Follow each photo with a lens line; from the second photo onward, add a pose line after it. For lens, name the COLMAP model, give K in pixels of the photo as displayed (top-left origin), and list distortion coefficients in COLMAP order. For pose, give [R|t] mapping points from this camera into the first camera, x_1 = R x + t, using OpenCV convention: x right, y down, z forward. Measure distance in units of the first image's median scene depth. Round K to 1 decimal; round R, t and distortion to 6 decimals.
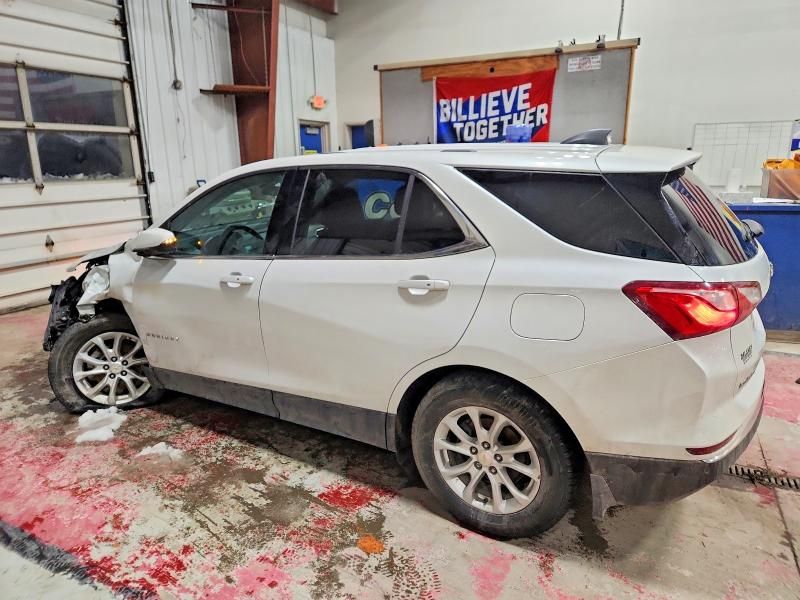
lens RADIAL K [[576.6, 0, 387.9], [0, 576.6, 302.0], [0, 0, 1]] dist [0.060534, -0.060977]
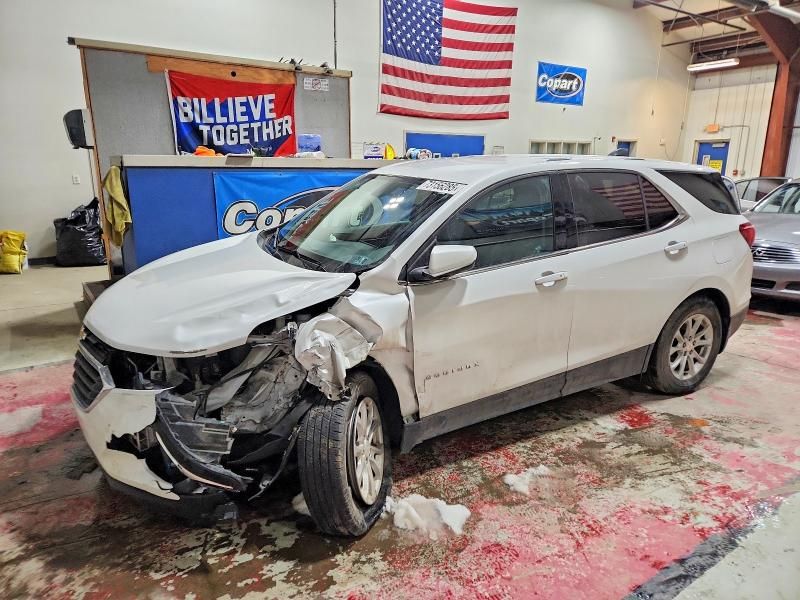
lens RADIAL K [[576.6, 0, 387.9], [0, 576.6, 302.0], [0, 0, 1]] dist [0.060534, -0.060977]
pose [[0.434191, -0.192139, 0.880092, -0.651889], [0.206413, 0.972215, 0.110418, -0.085035], [-0.876854, 0.133720, 0.461787, 0.385098]]
